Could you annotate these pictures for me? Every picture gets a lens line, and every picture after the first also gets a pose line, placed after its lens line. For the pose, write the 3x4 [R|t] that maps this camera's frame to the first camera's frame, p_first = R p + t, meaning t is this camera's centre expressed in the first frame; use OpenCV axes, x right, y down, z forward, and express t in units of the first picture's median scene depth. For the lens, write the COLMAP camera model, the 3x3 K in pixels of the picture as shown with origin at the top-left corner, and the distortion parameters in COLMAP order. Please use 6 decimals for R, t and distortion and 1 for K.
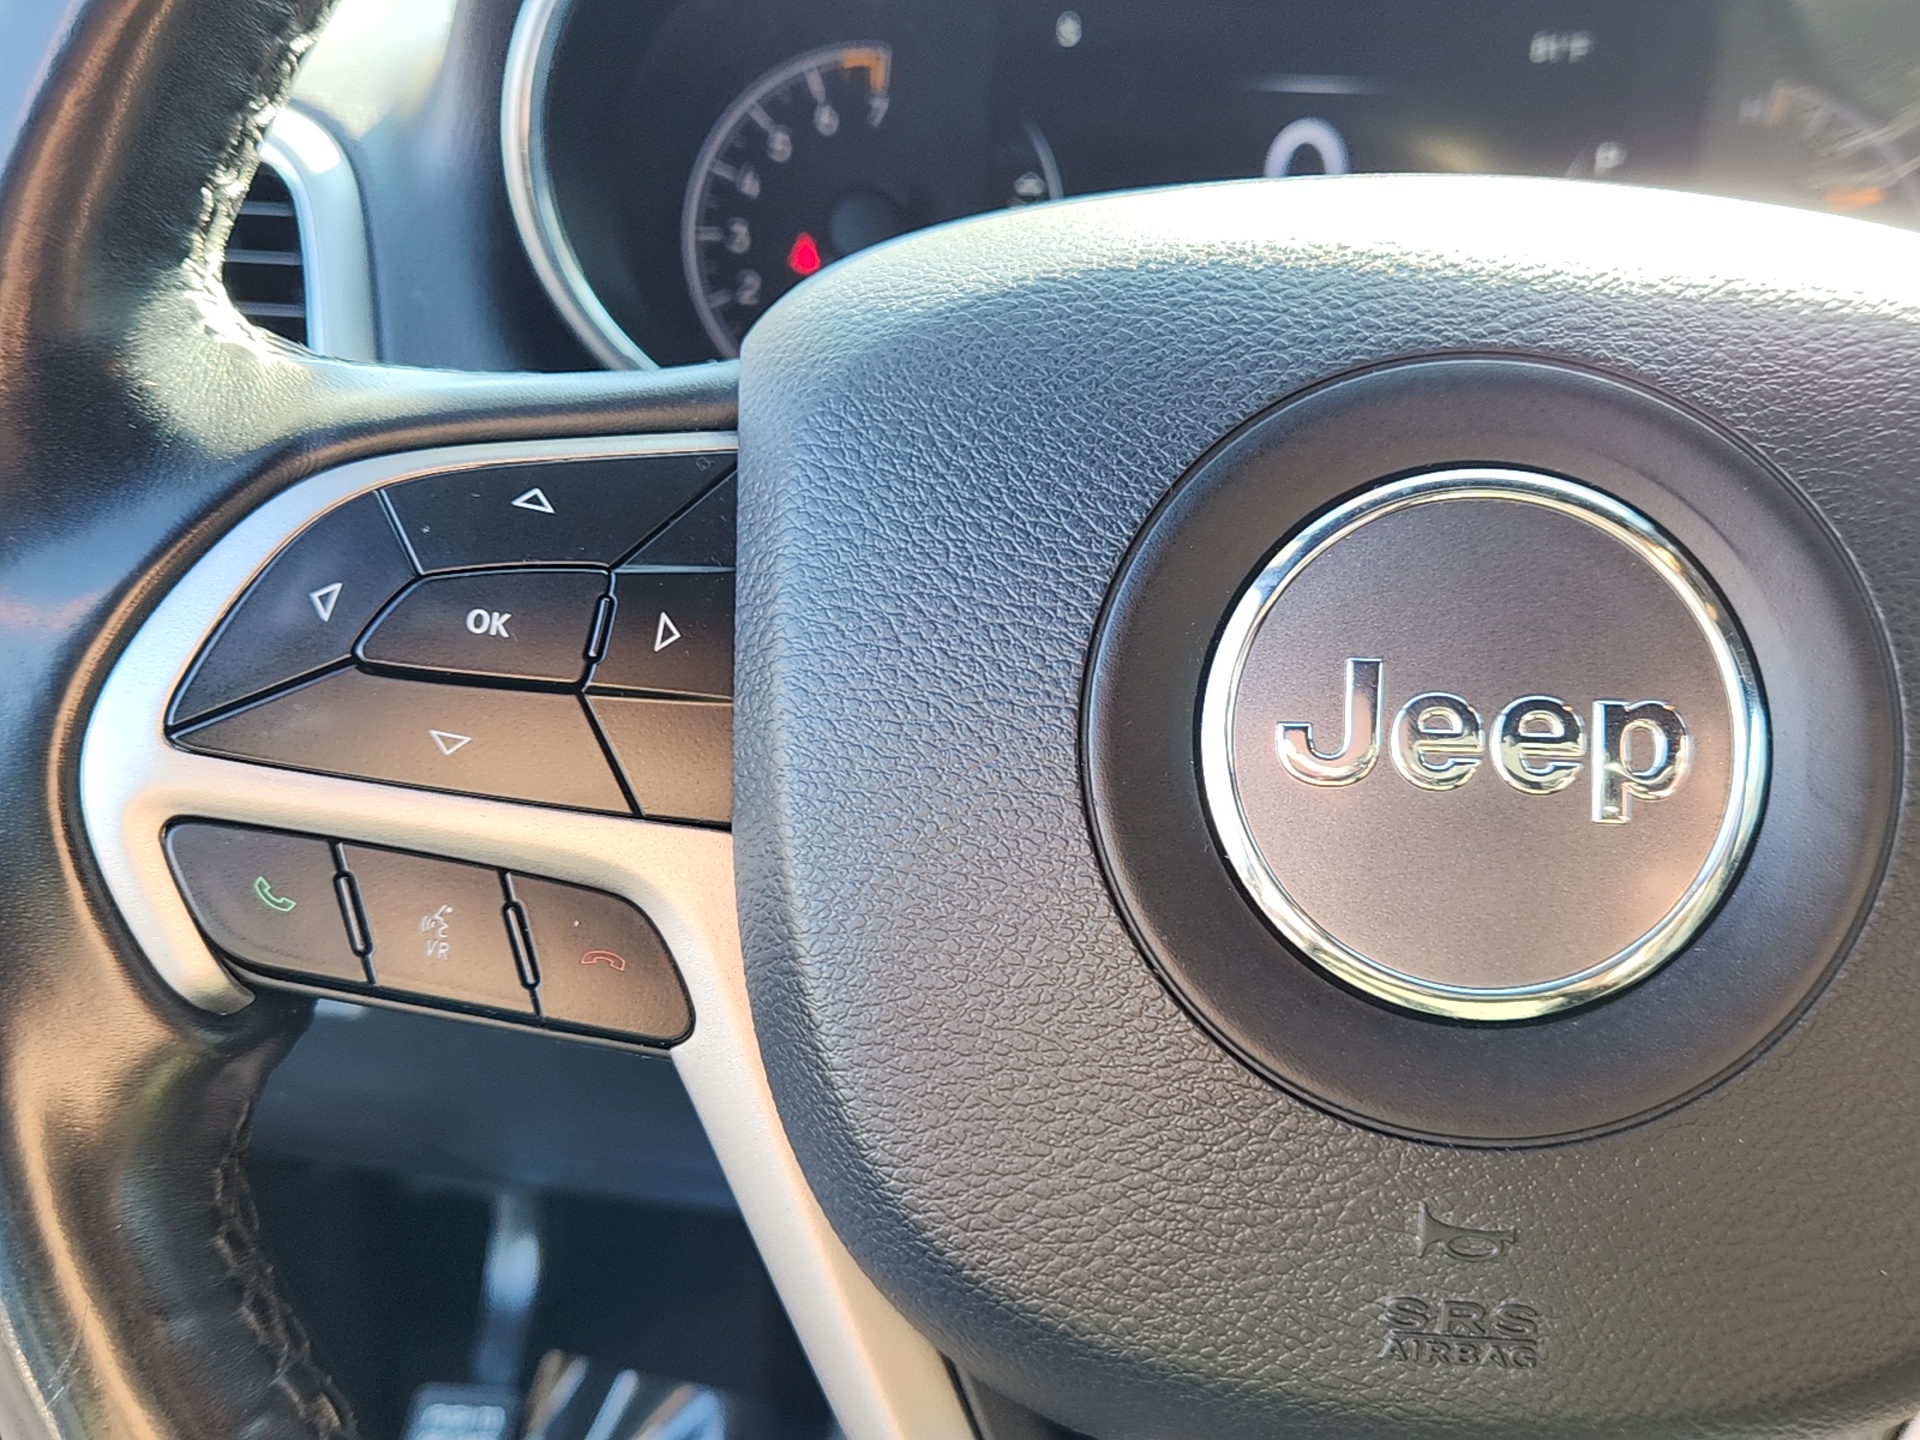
lens RADIAL K [[1864.3, 0, 959.8], [0, 1864.3, 719.8], [0, 0, 1]] dist [0.022278, 0.000000]
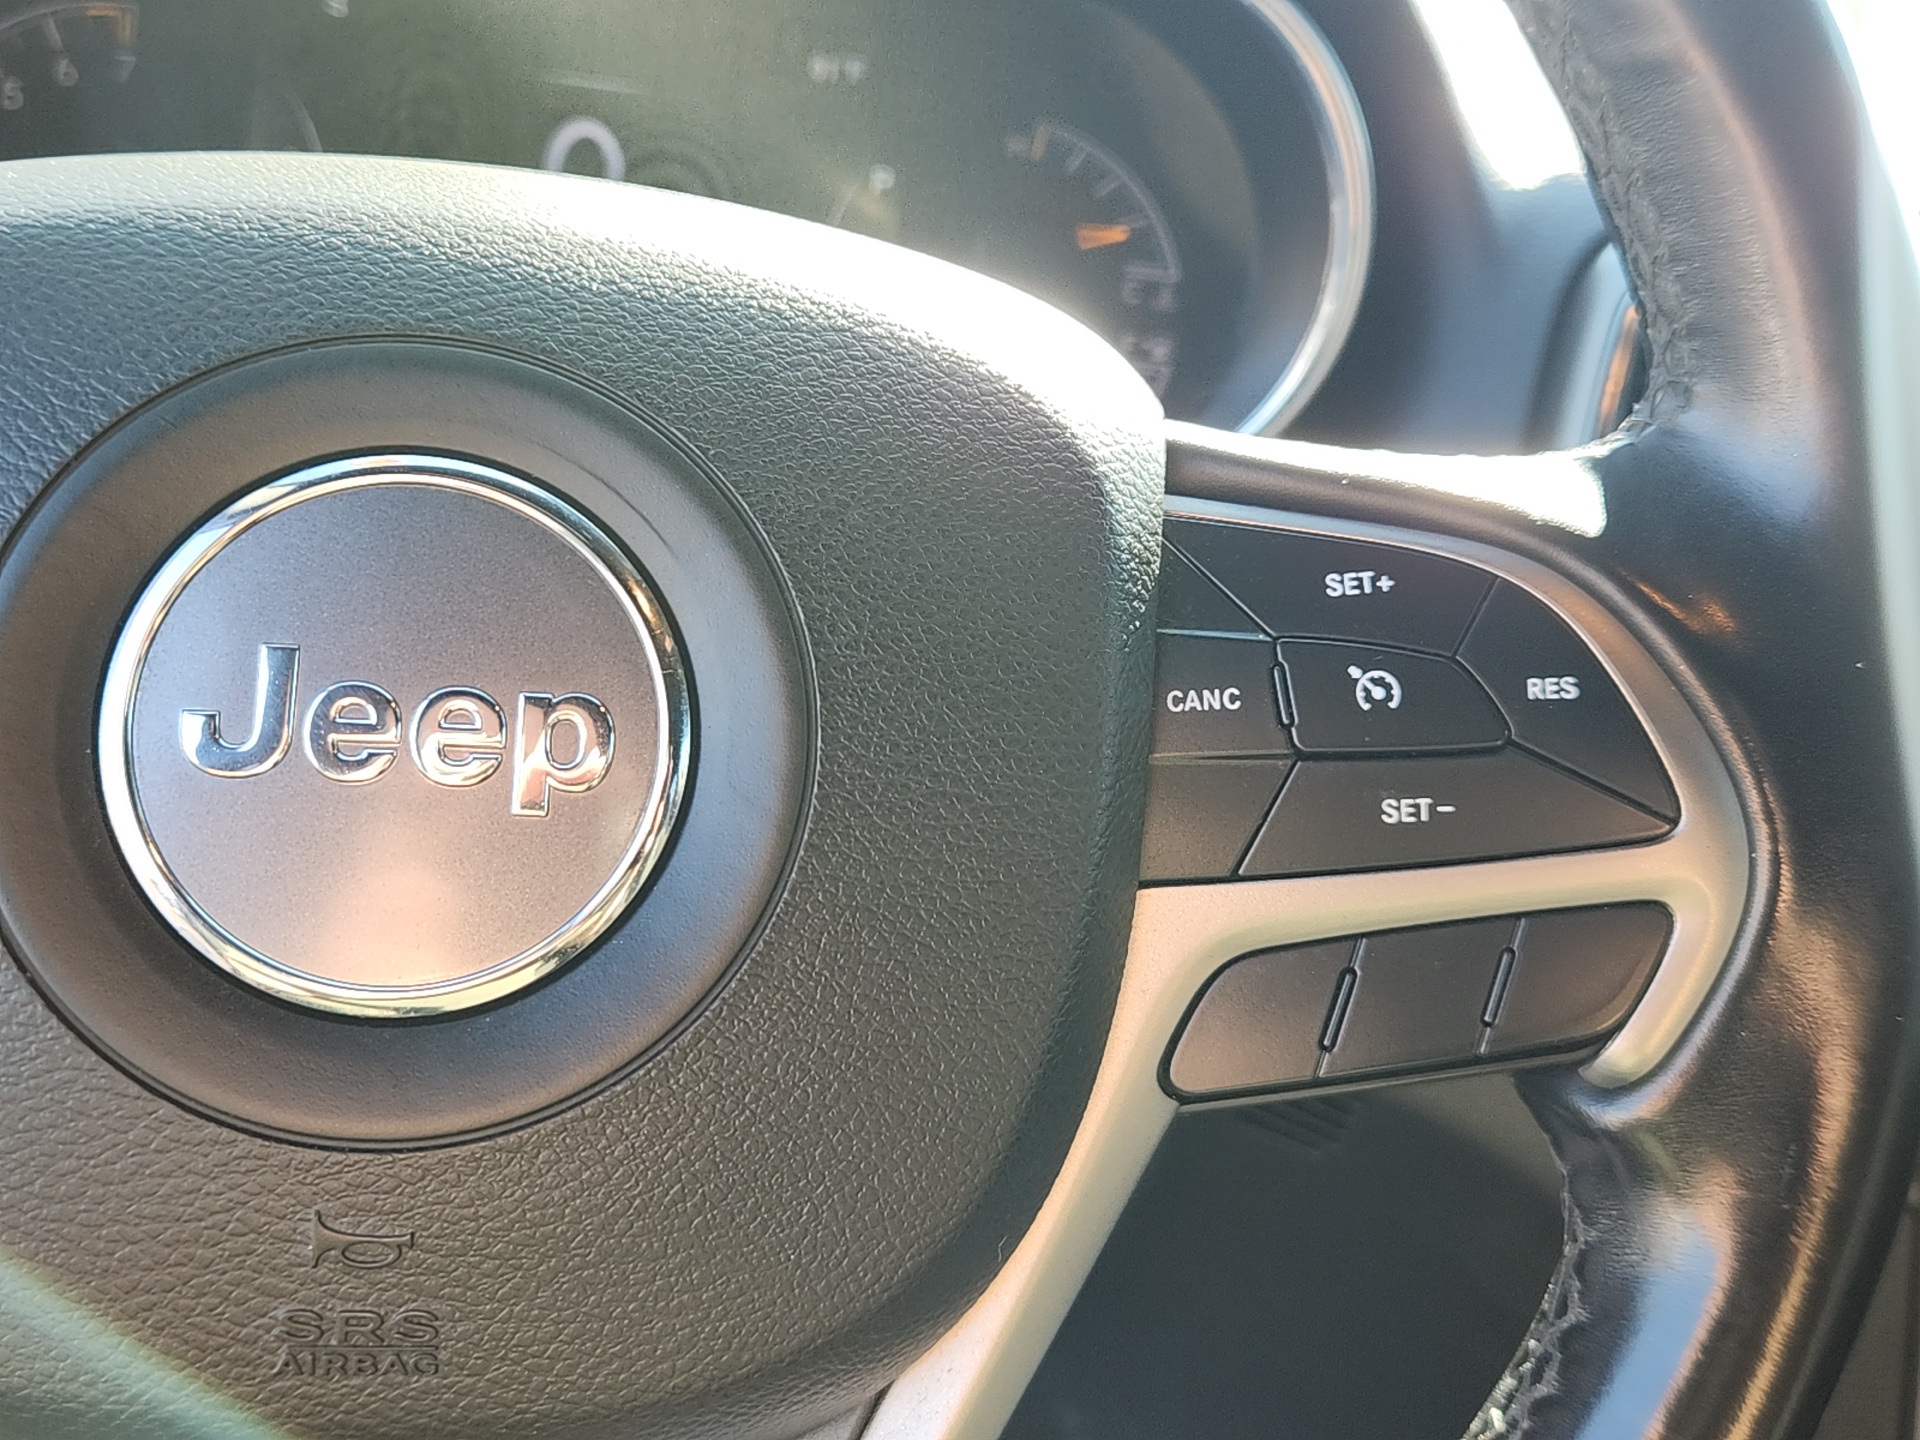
lens RADIAL K [[1864.3, 0, 959.9], [0, 1864.3, 715.8], [0, 0, 1]] dist [0.022278, 0.000000]
pose [[0.976979, 0.016800, 0.212672, 0.352995], [-0.014769, 0.999829, -0.011136, 0.009001], [-0.212822, 0.007738, 0.977060, -0.016358]]
